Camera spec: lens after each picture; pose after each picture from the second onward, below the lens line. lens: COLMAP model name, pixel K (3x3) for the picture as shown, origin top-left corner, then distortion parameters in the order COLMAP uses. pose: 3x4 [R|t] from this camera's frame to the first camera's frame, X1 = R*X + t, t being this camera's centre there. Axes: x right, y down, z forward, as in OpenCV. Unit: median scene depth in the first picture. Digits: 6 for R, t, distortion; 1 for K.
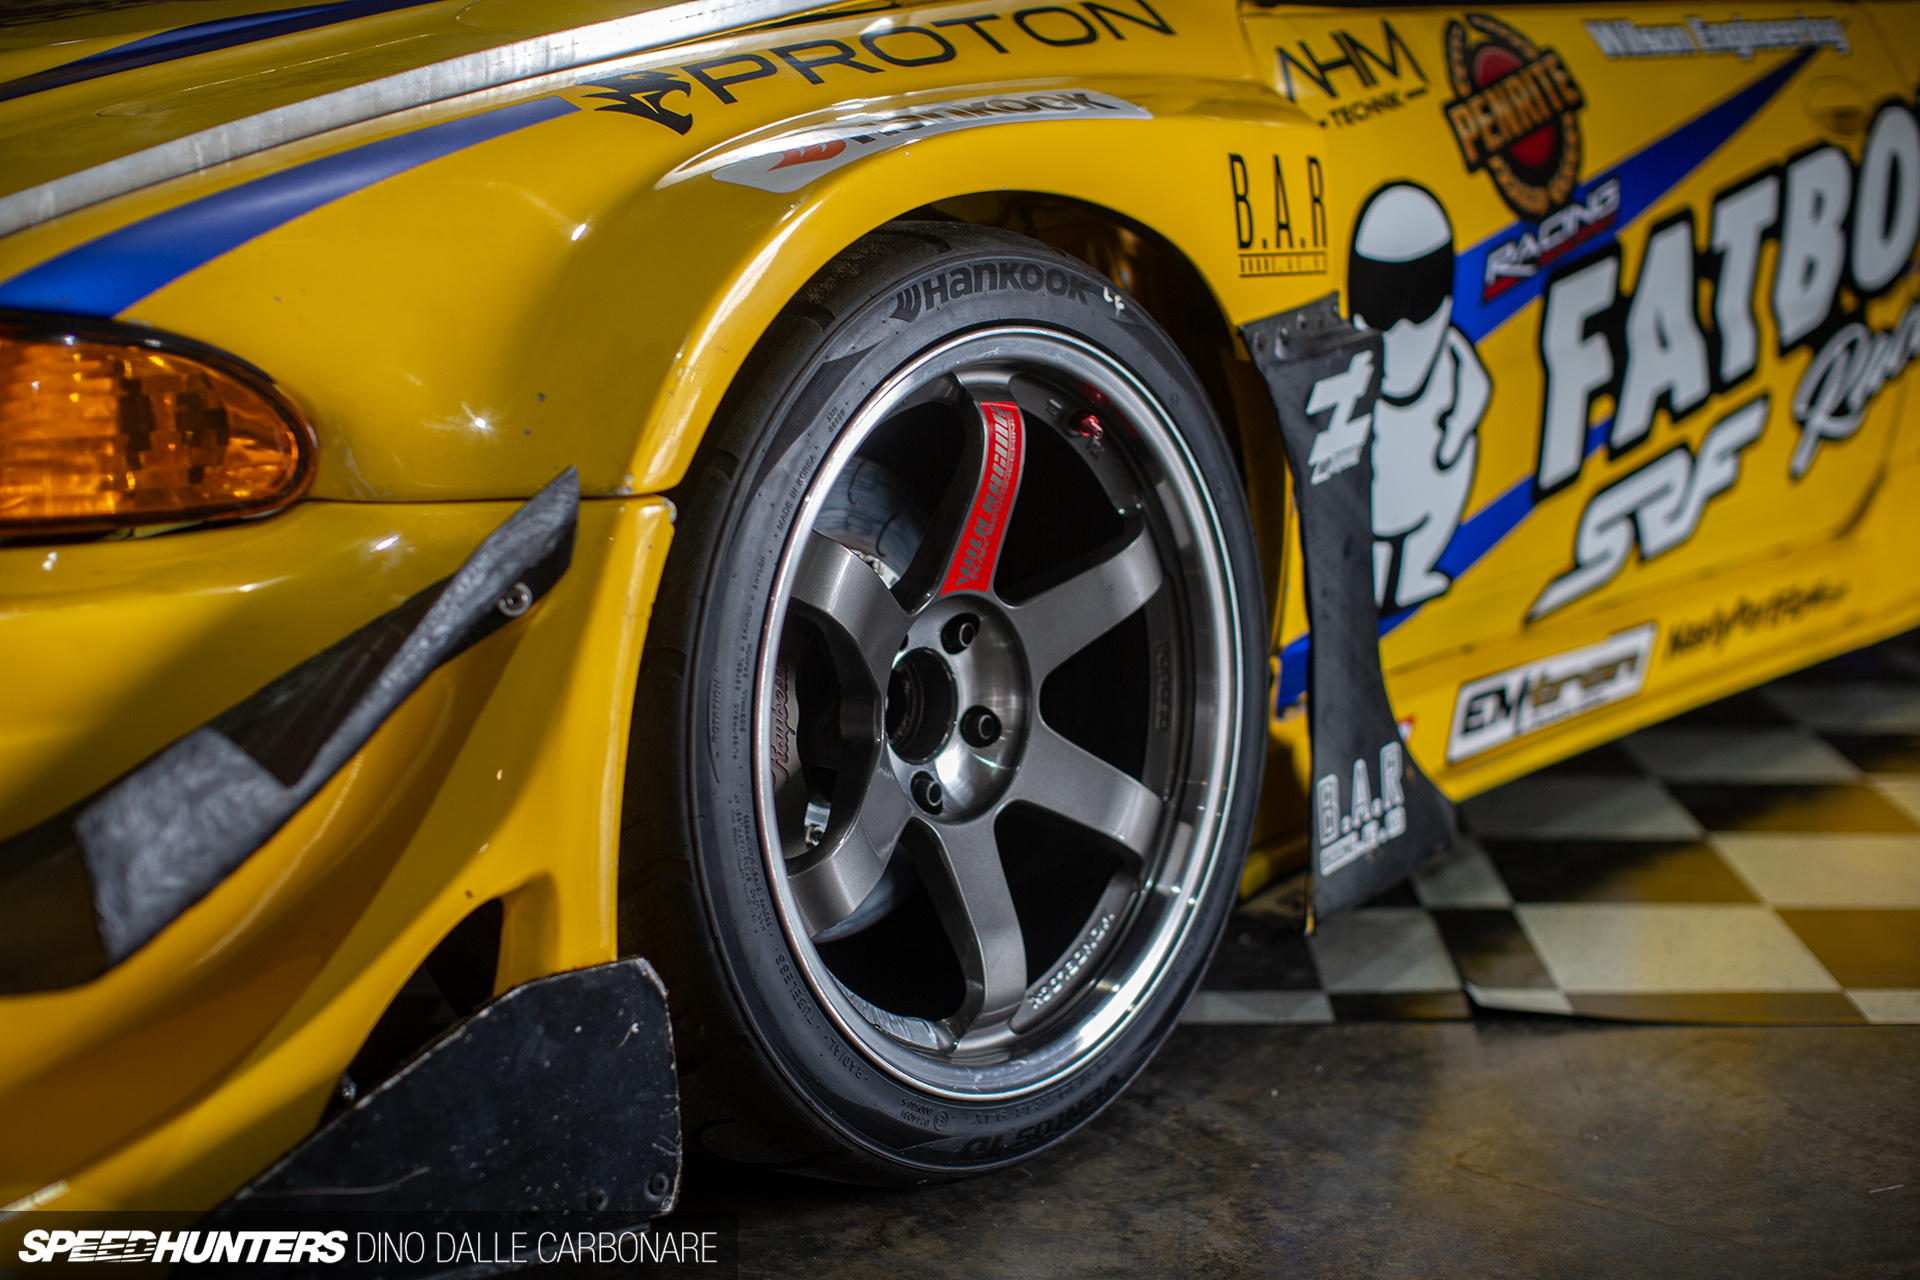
lens RADIAL K [[2865.7, 0, 960.0], [0, 2865.7, 640.0], [0, 0, 1]] dist [-0.132915, 0.071472]
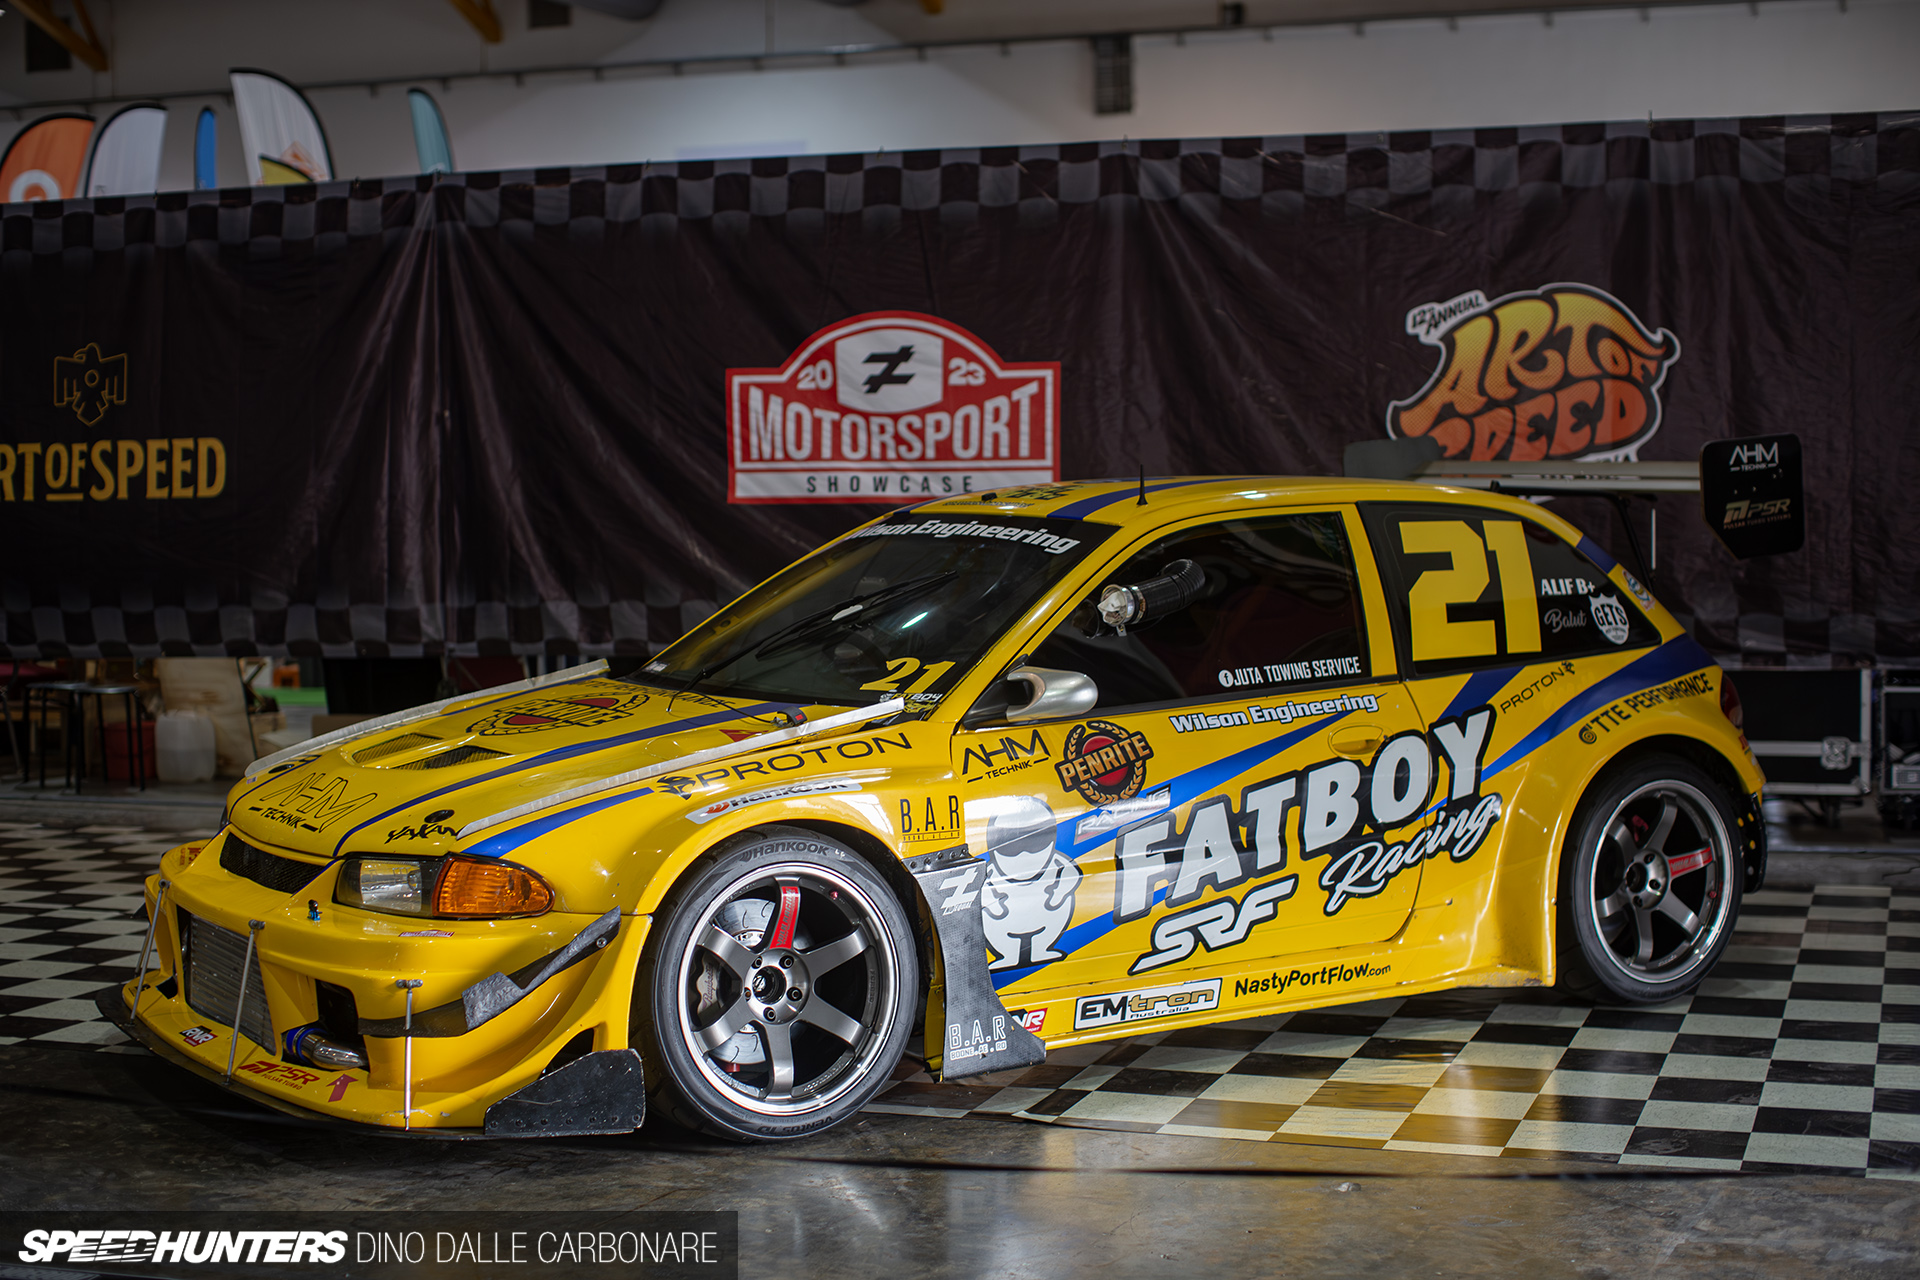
lens RADIAL K [[2865.7, 0, 960.0], [0, 2865.7, 640.0], [0, 0, 1]] dist [-0.132915, 0.071472]
pose [[0.960617, 0.025175, -0.276732, 0.774837], [-0.056691, 0.992697, -0.106485, -0.021925], [0.272030, 0.117980, 0.955029, -1.436021]]
